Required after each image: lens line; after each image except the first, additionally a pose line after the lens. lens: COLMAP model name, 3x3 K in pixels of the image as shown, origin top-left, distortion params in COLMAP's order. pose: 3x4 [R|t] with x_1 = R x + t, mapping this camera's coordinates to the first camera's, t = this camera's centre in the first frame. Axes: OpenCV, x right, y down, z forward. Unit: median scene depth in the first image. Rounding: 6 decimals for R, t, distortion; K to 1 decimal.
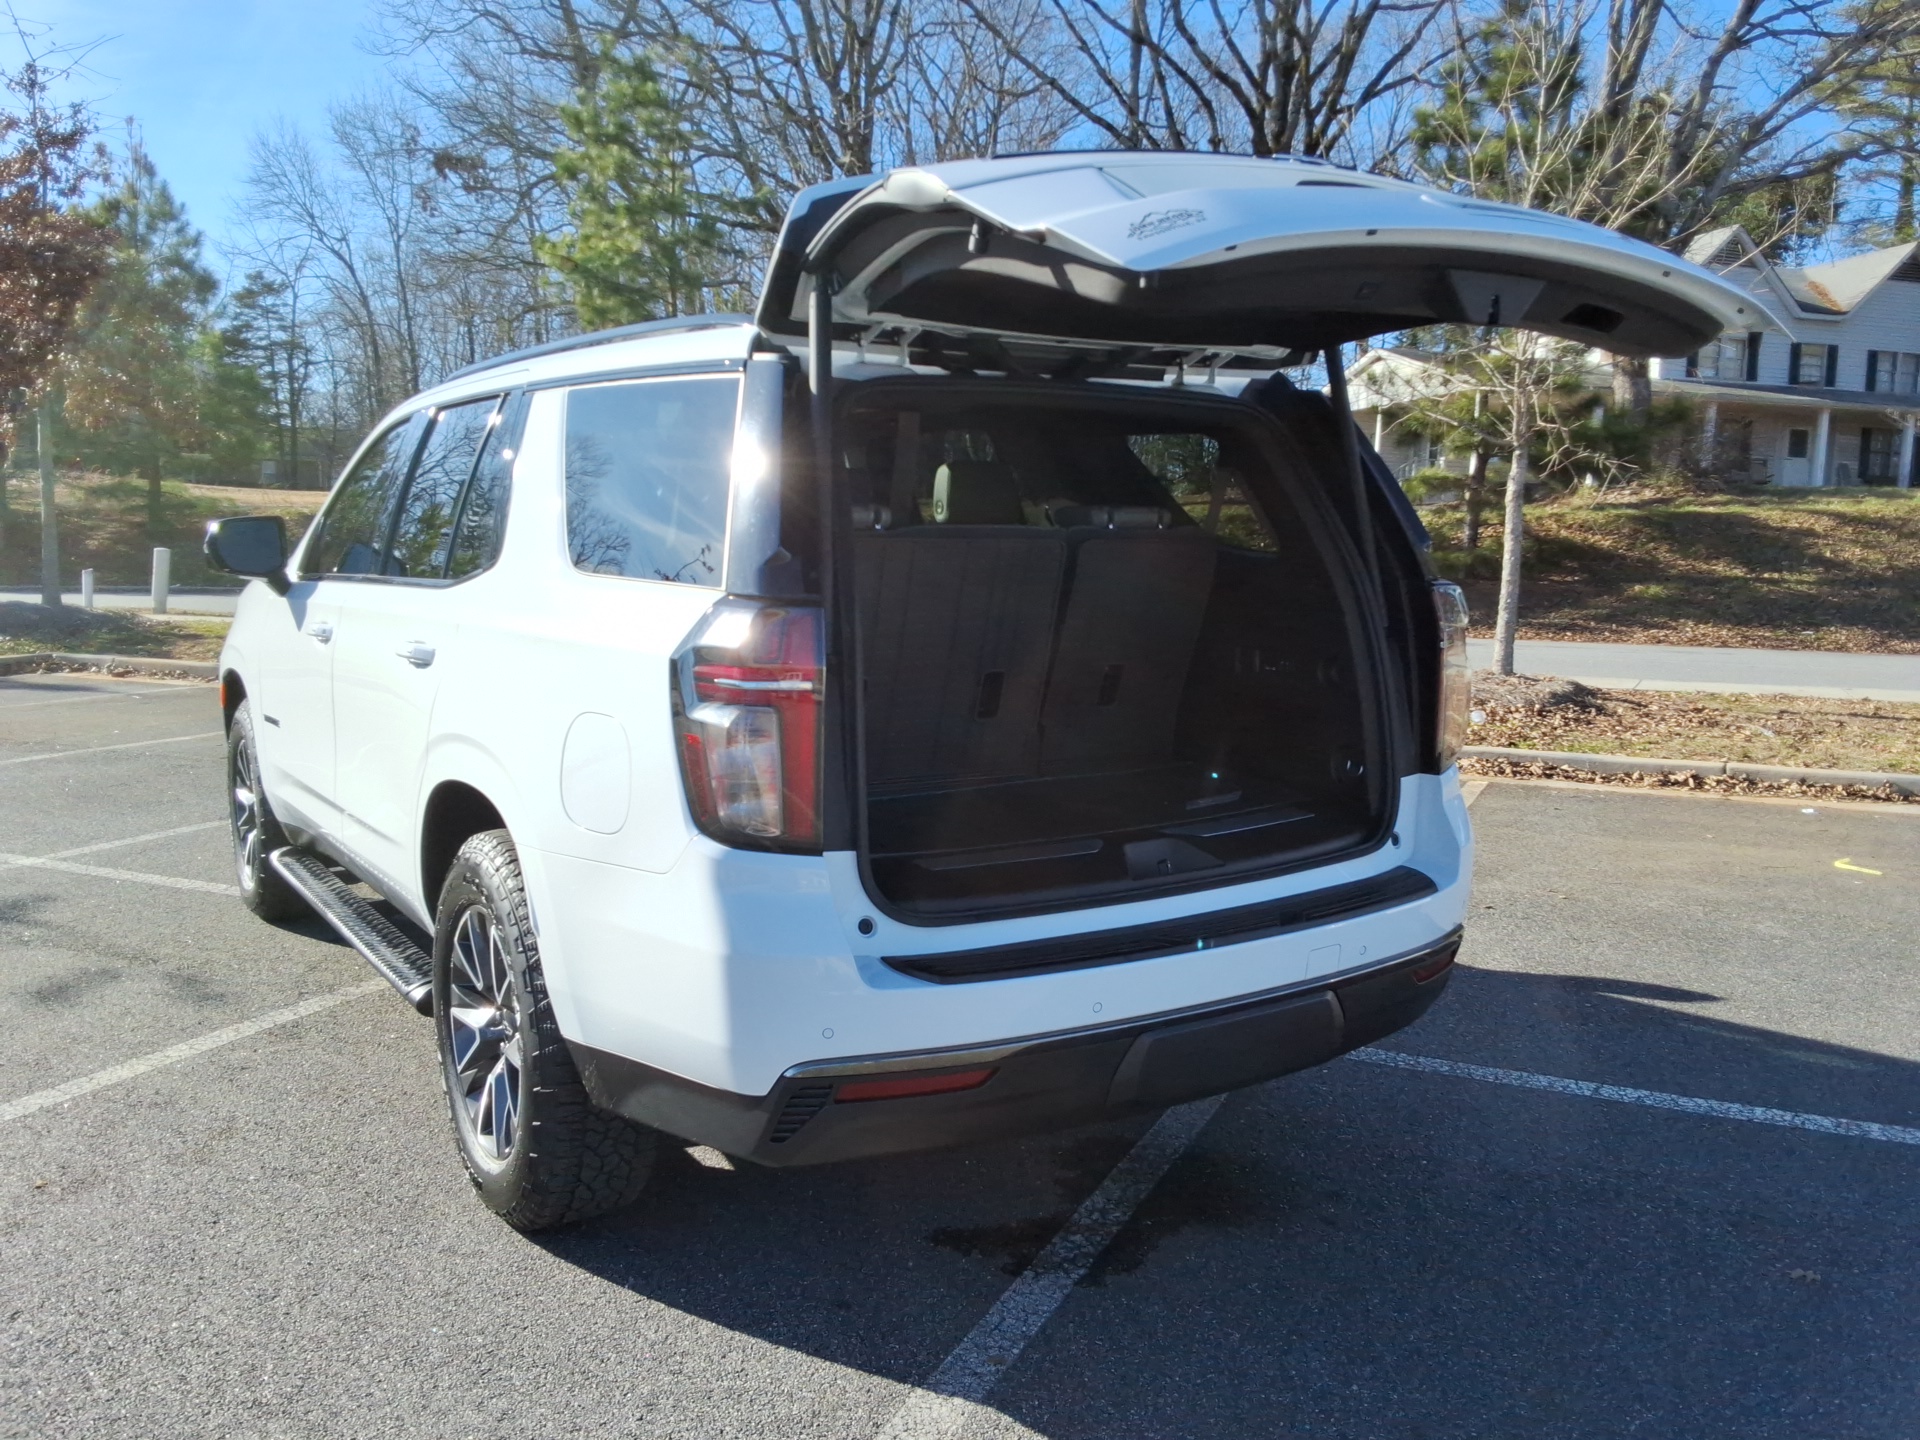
lens RADIAL K [[1545.2, 0, 960.9], [0, 1545.2, 692.5], [0, 0, 1]] dist [0.070059, -0.084633]
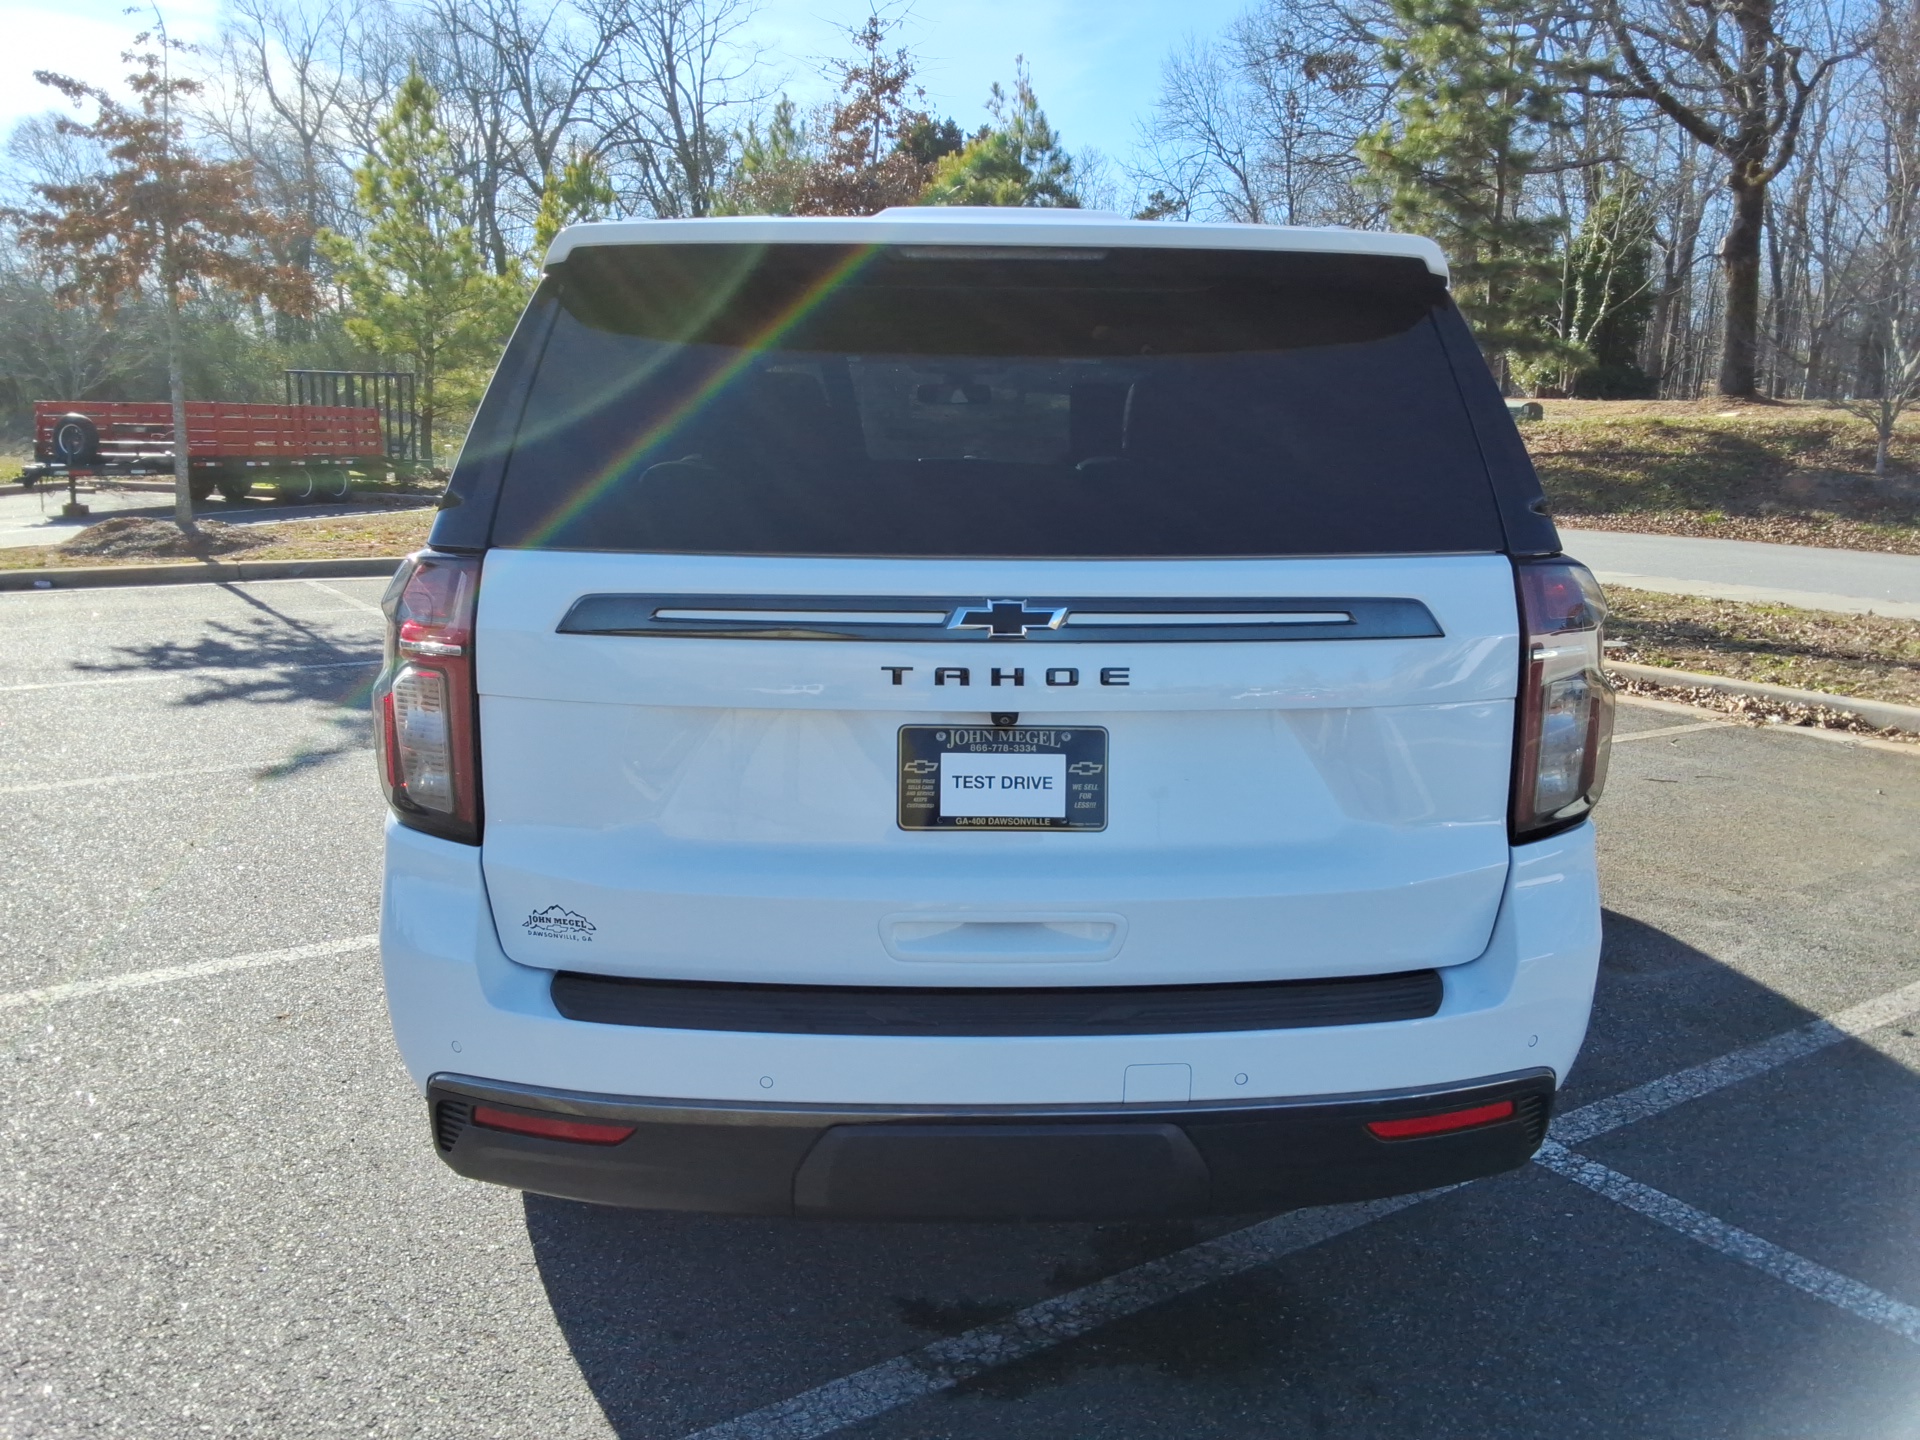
lens RADIAL K [[1545.2, 0, 960.9], [0, 1545.2, 692.5], [0, 0, 1]] dist [0.070059, -0.084633]
pose [[0.853801, 0.096355, -0.511605, 0.405475], [-0.065792, 0.994814, 0.077565, -0.045979], [0.516425, -0.032565, 0.855713, 0.272461]]
